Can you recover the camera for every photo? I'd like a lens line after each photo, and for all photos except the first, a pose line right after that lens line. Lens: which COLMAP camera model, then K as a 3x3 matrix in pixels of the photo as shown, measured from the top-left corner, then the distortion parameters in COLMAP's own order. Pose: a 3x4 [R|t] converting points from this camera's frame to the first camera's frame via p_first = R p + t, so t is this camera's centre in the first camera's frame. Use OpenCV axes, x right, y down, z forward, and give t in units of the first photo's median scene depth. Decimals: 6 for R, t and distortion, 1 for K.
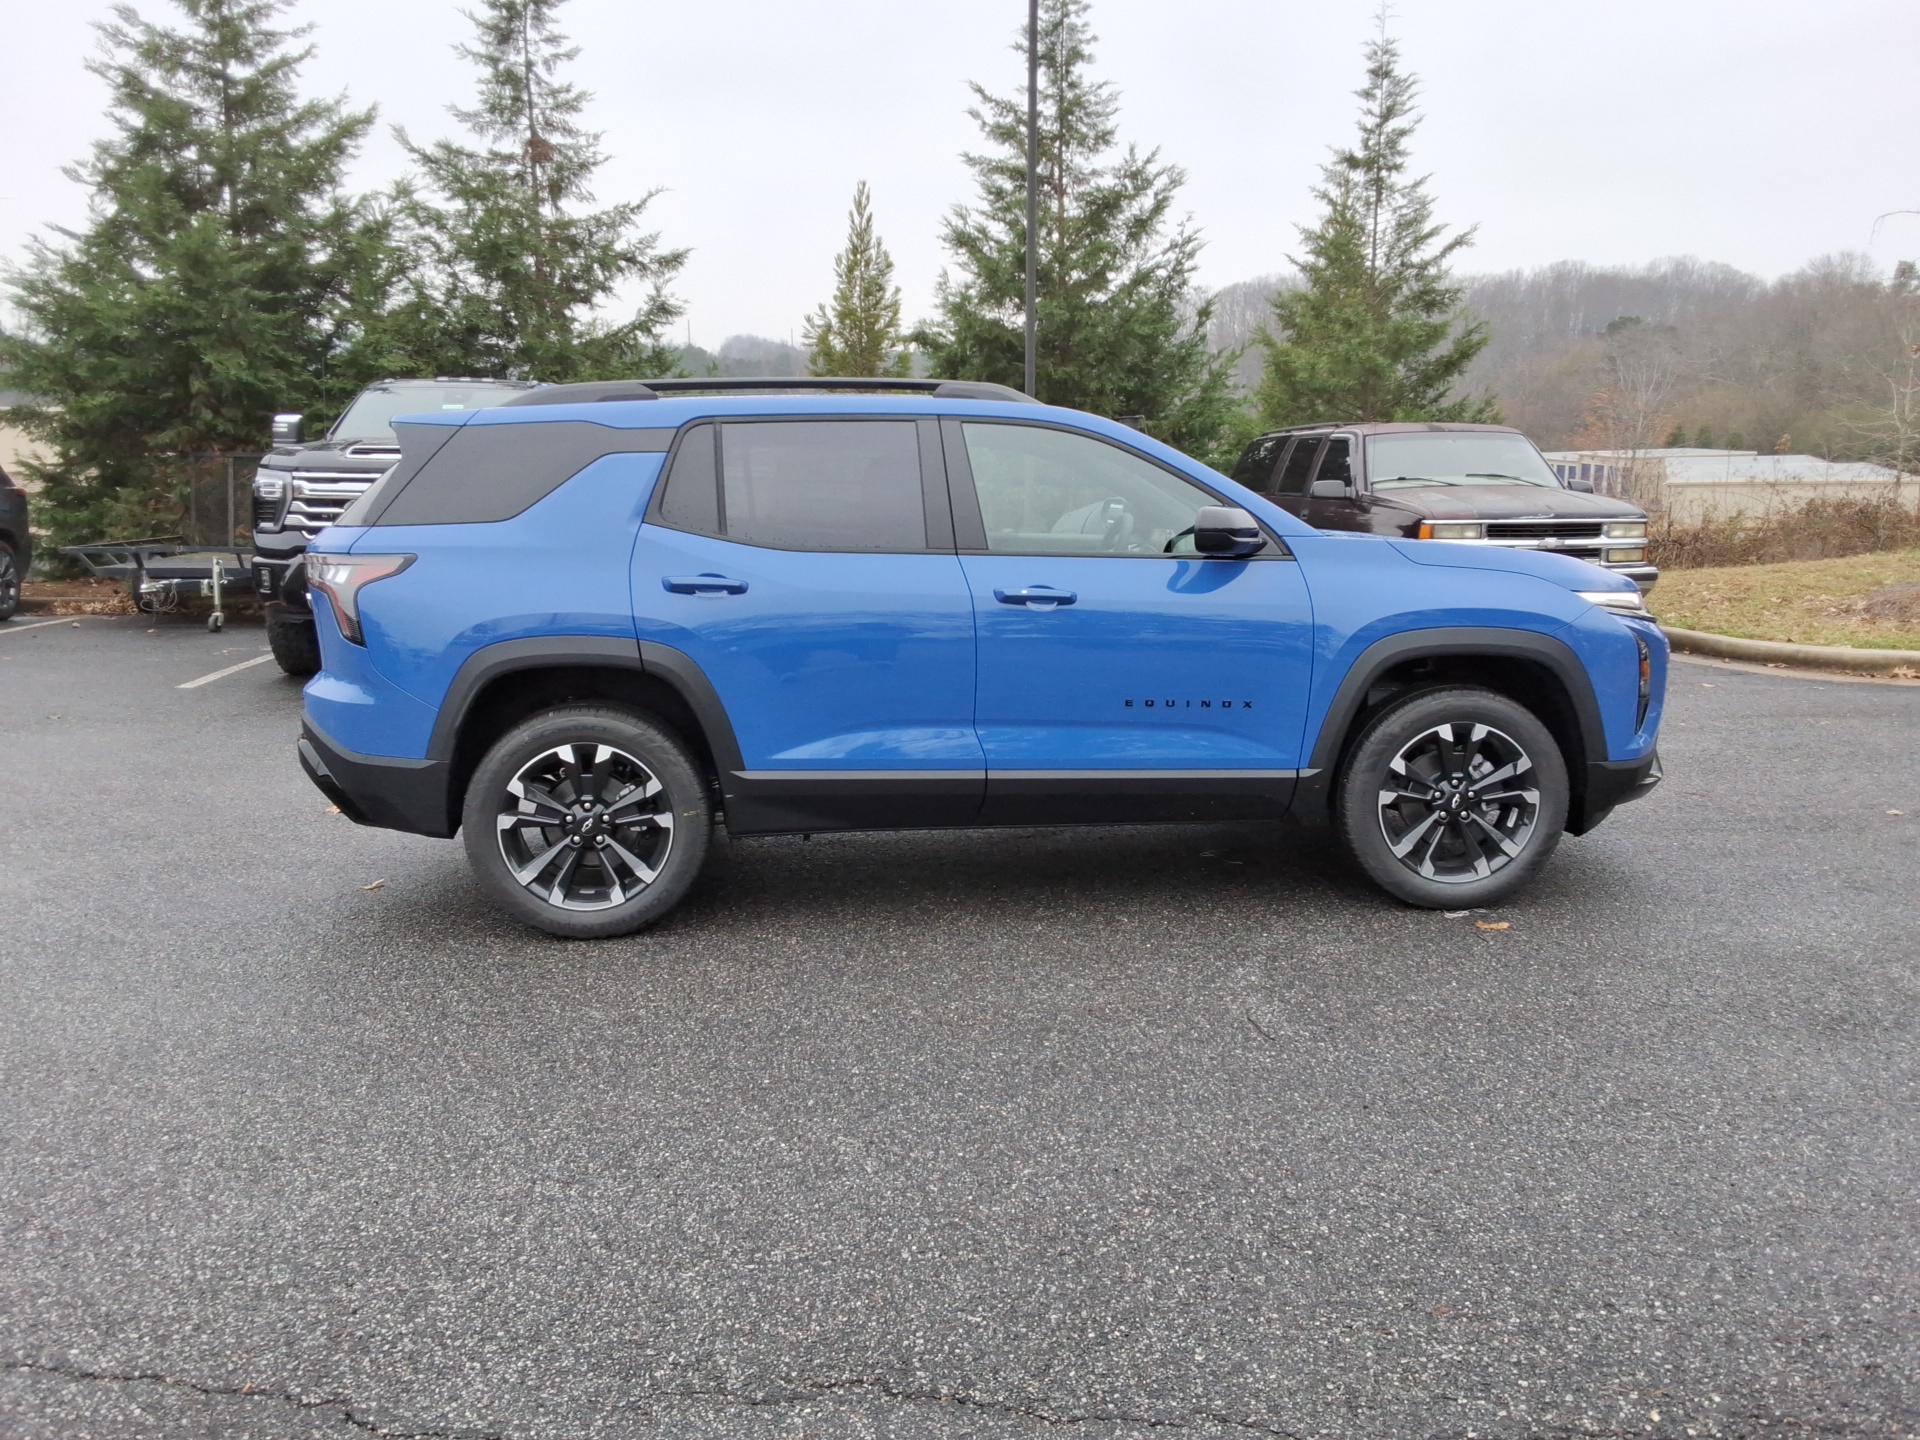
lens RADIAL K [[1578.8, 0, 967.1], [0, 1578.8, 792.4], [0, 0, 1]] dist [0.081886, -0.118745]
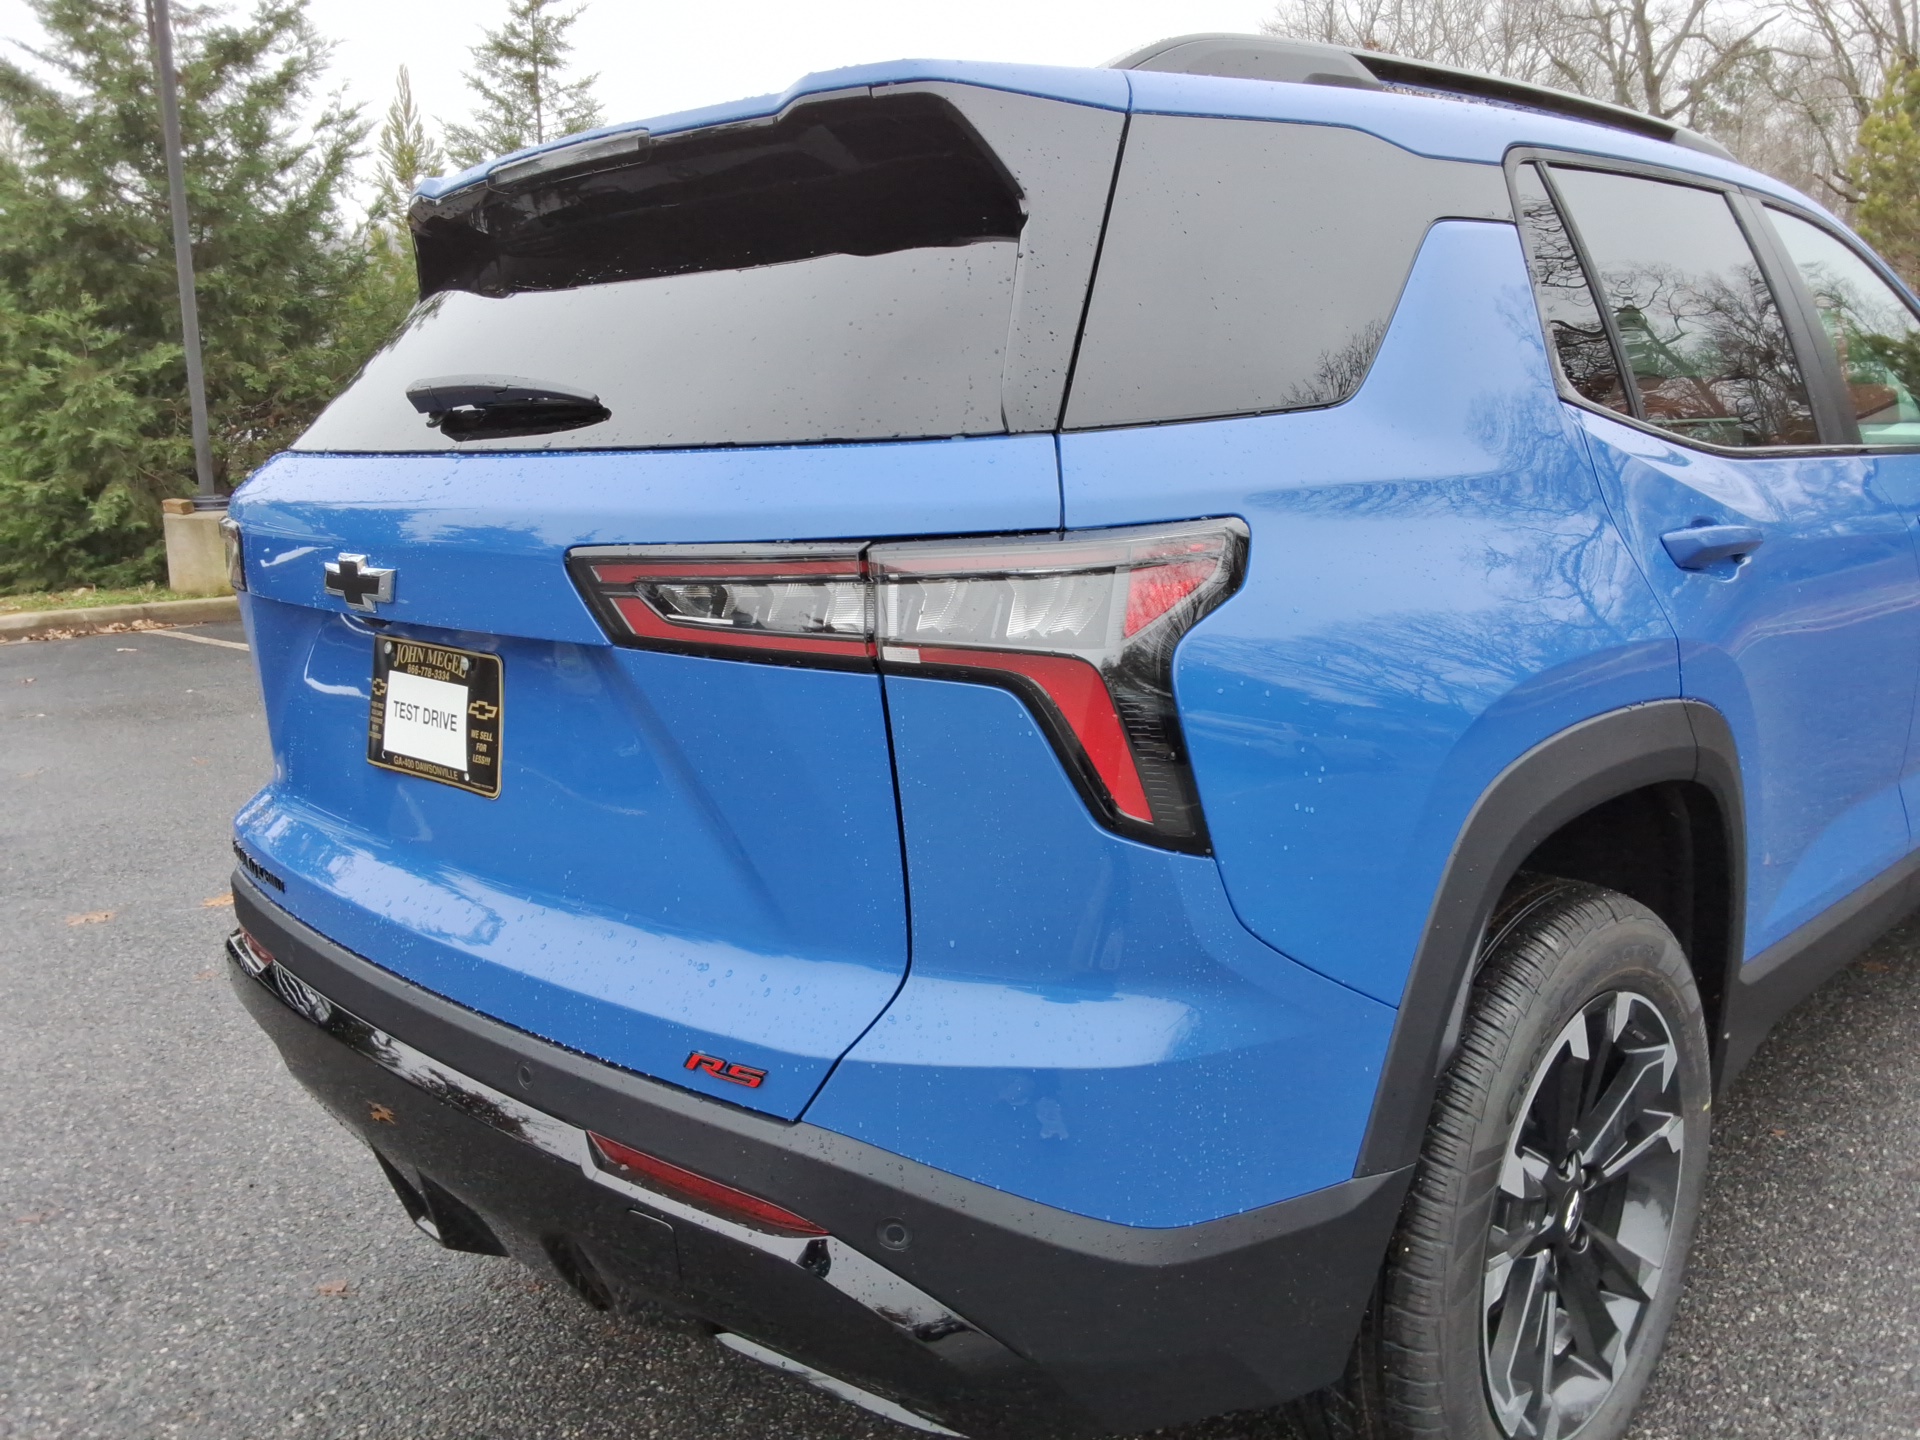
lens RADIAL K [[1590.3, 0, 1000.8], [0, 1590.3, 720.3], [0, 0, 1]] dist [0.021633, -0.001296]
pose [[0.743238, -0.139348, 0.654354, -0.182245], [0.155824, 0.987225, 0.033243, -0.040299], [-0.650627, 0.077257, 0.755457, 0.256662]]
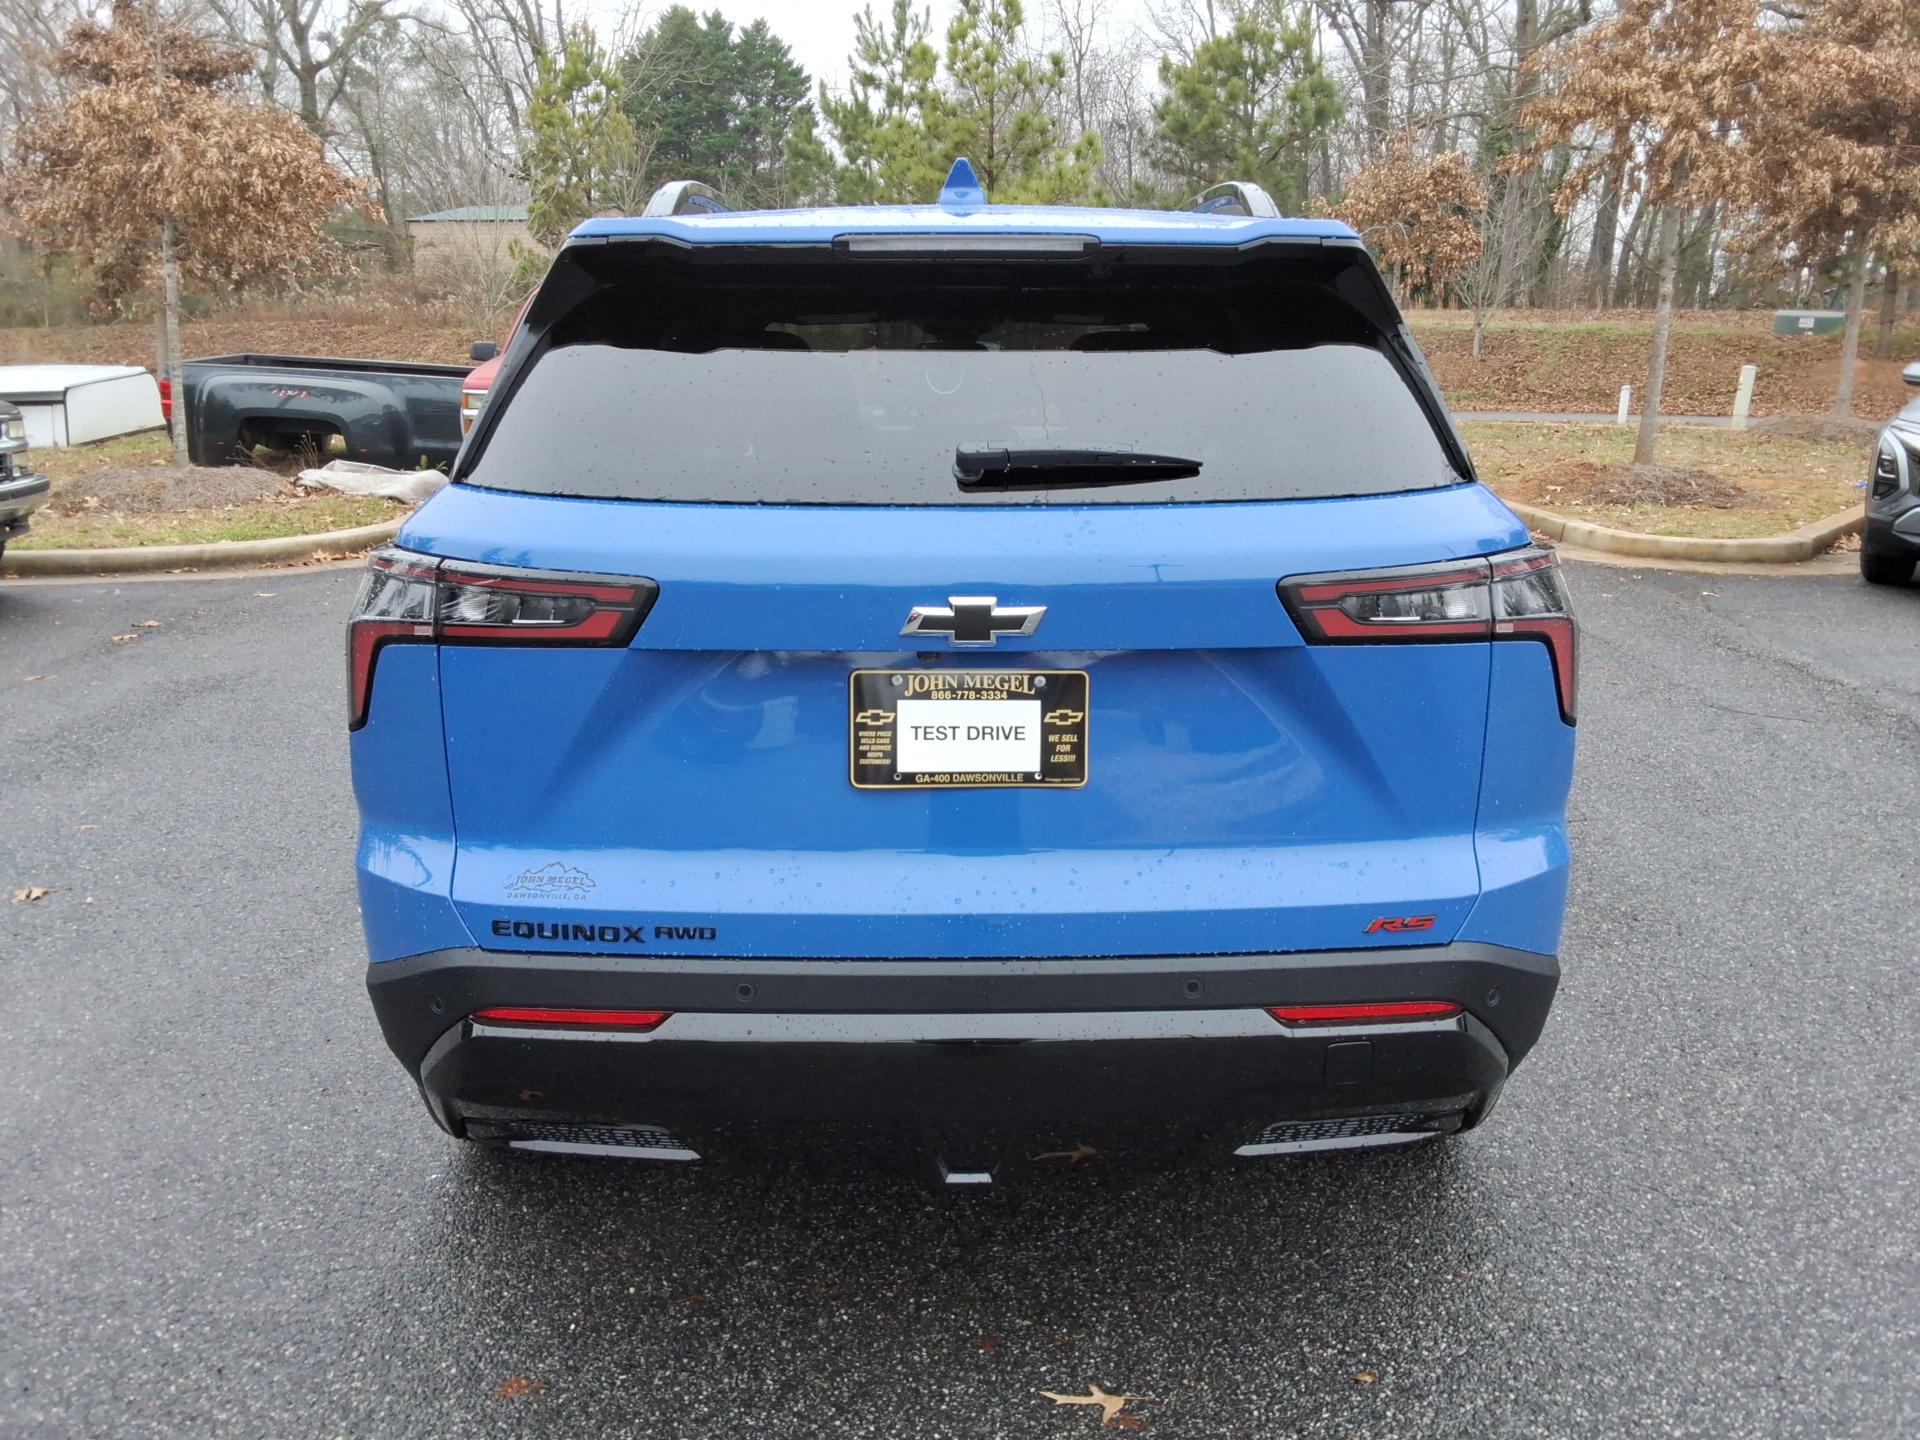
lens RADIAL K [[1571.3, 0, 992.6], [0, 1571.3, 727.0], [0, 0, 1]] dist [0.080534, -0.127222]
pose [[0.039765, -0.228589, 0.972710, -0.264906], [0.199196, 0.955754, 0.216461, -0.071809], [-0.979152, 0.185153, 0.083540, 0.358495]]
